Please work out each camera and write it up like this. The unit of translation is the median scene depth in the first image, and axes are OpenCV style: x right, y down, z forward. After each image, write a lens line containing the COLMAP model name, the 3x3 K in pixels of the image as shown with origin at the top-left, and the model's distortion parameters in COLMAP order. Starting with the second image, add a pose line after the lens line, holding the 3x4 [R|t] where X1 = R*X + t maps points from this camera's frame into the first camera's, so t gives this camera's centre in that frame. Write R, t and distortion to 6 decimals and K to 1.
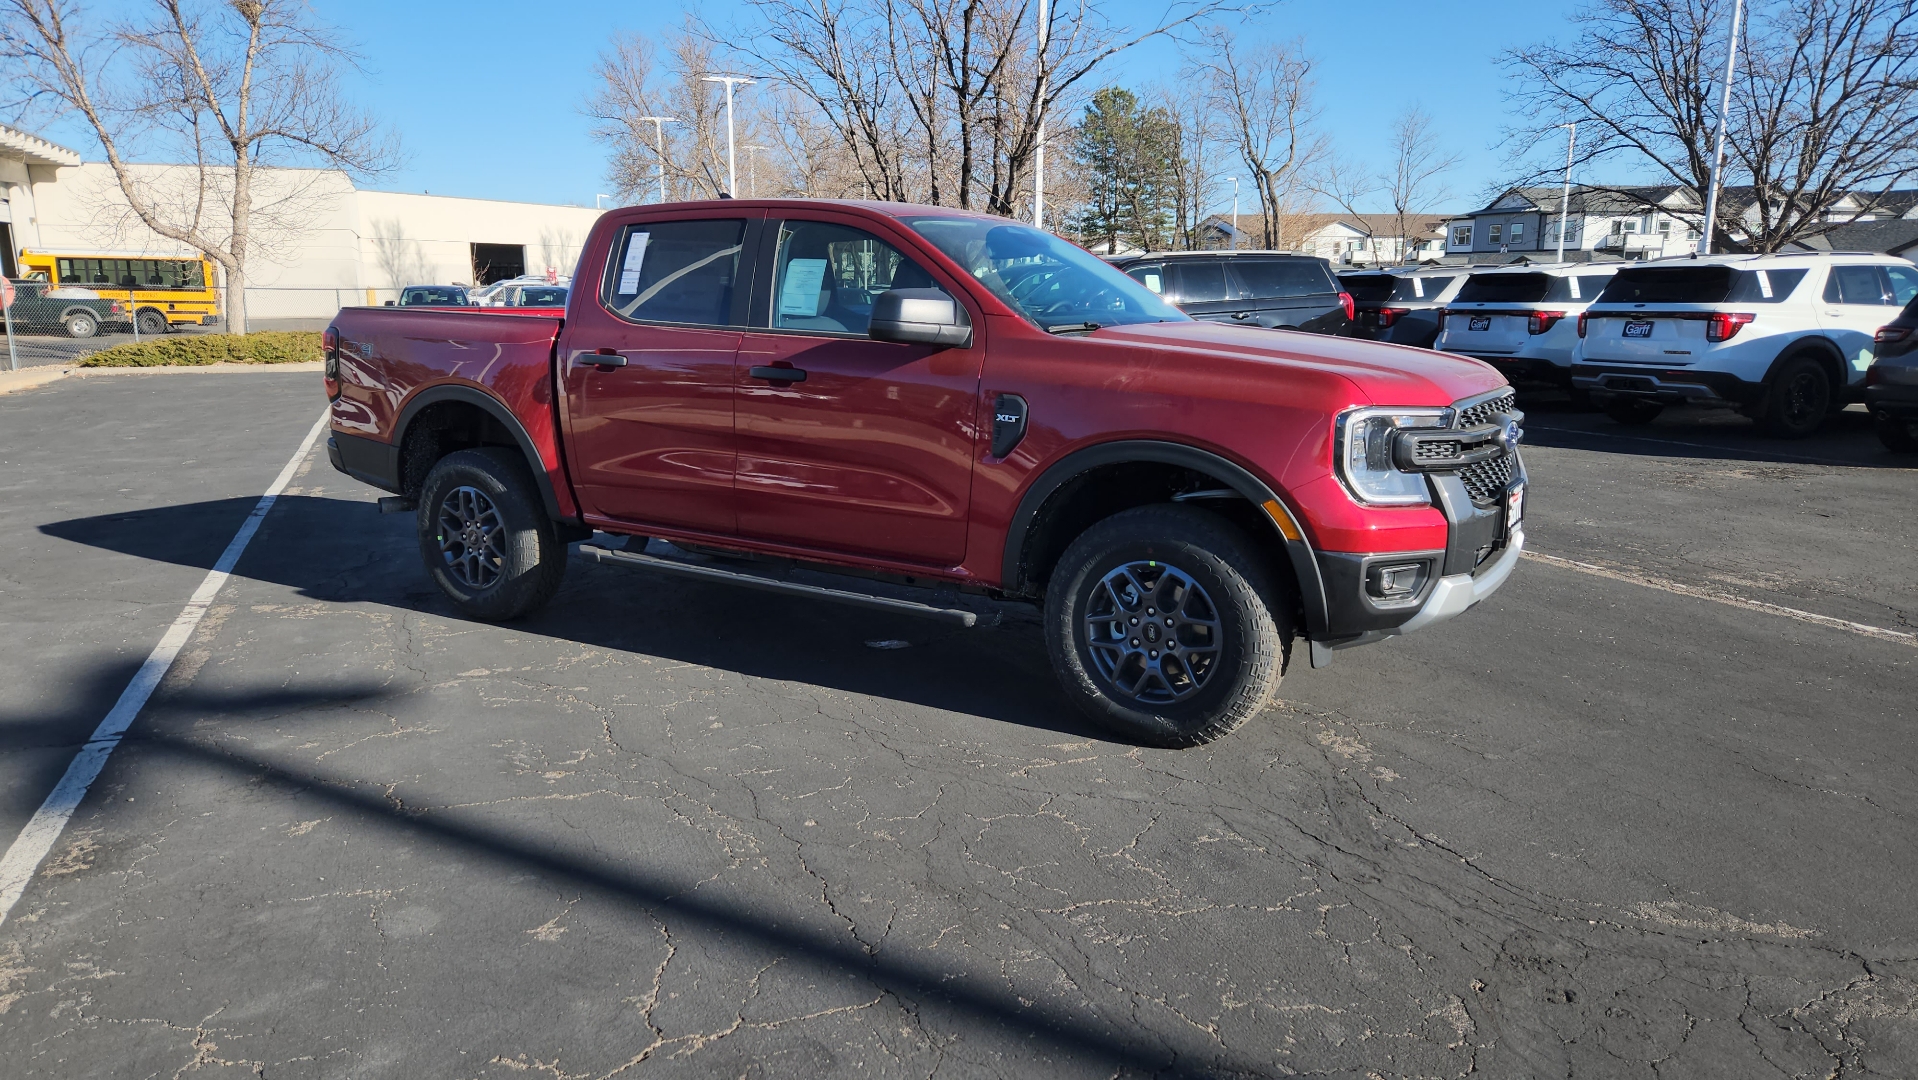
lens RADIAL K [[1290.1, 0, 936.4], [0, 1290.1, 541.5], [0, 0, 1]] dist [0.074547, -0.061359]
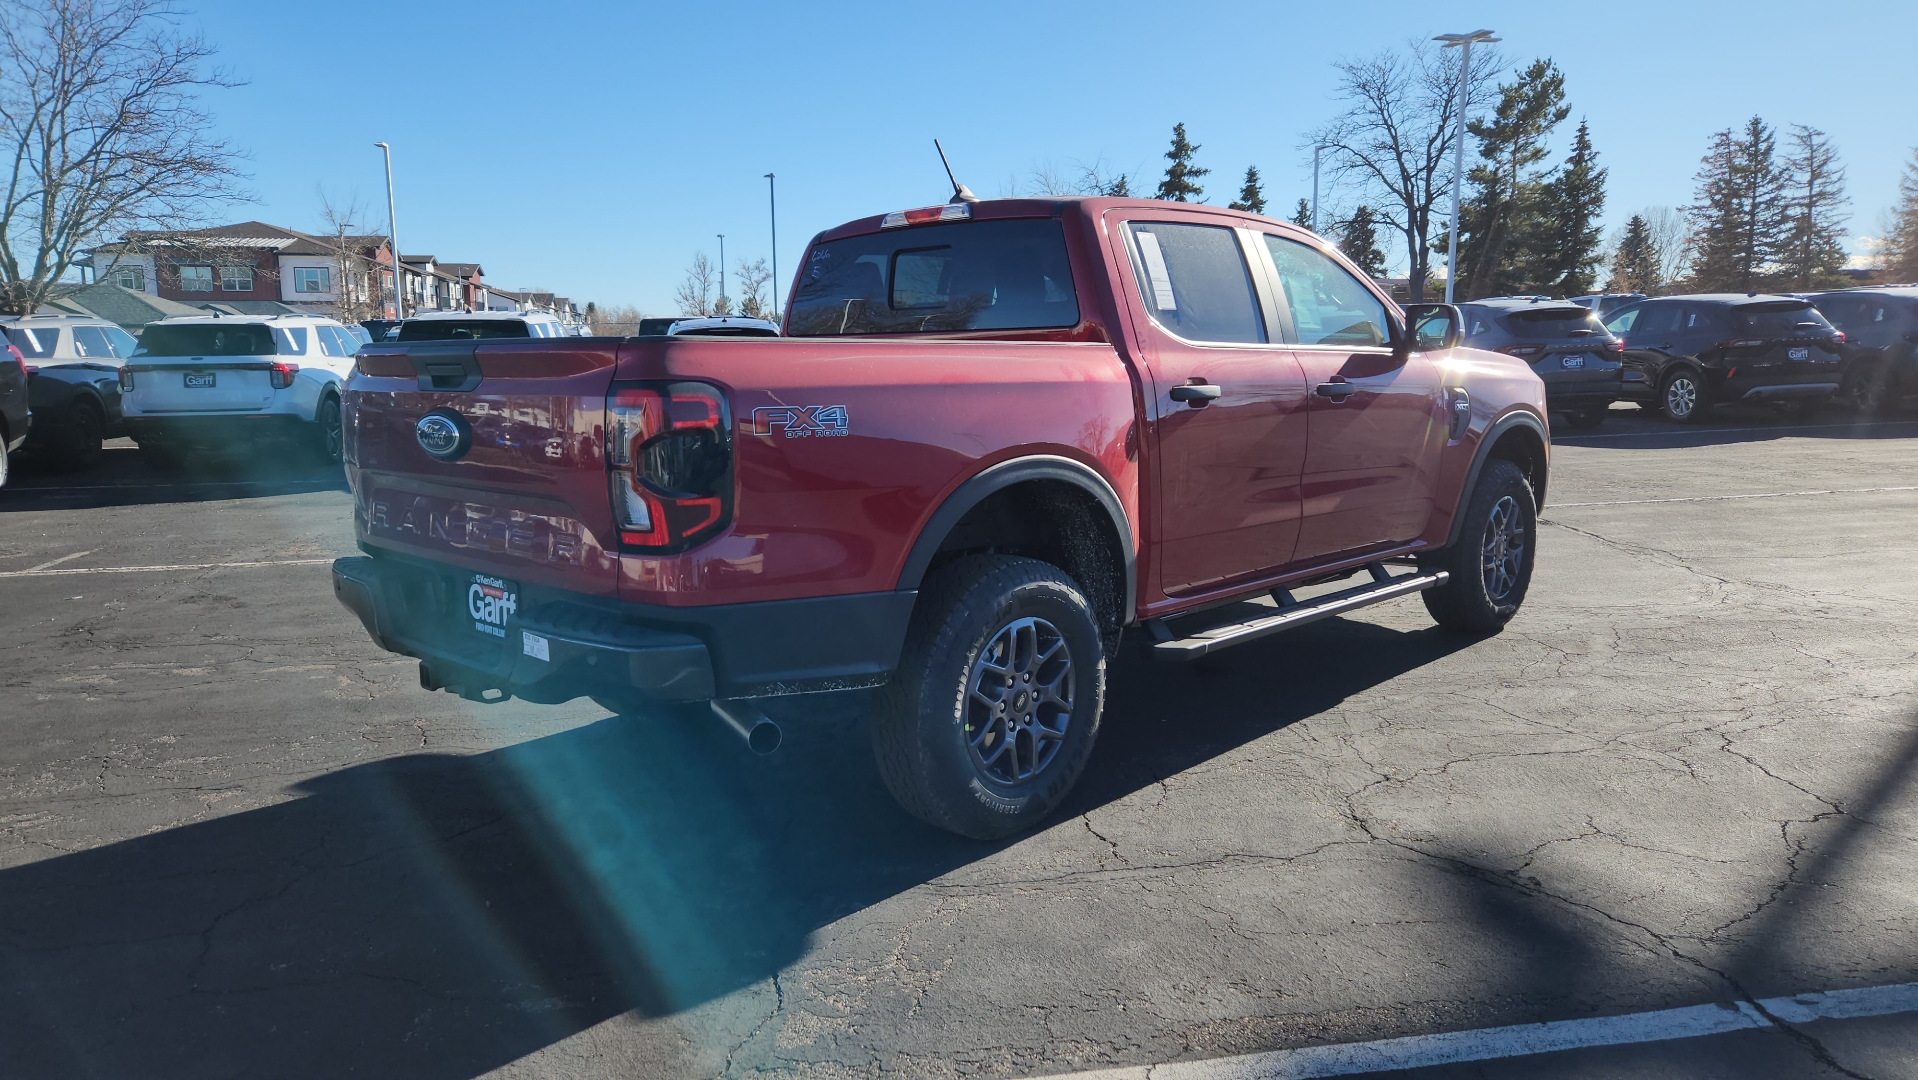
lens RADIAL K [[1284.9, 0, 928.1], [0, 1284.9, 542.0], [0, 0, 1]] dist [0.070982, -0.056567]
pose [[0.218296, -0.151895, 0.963989, -0.338078], [0.199800, 0.973844, 0.108203, -0.054204], [-0.955210, 0.168985, 0.242935, 0.316180]]
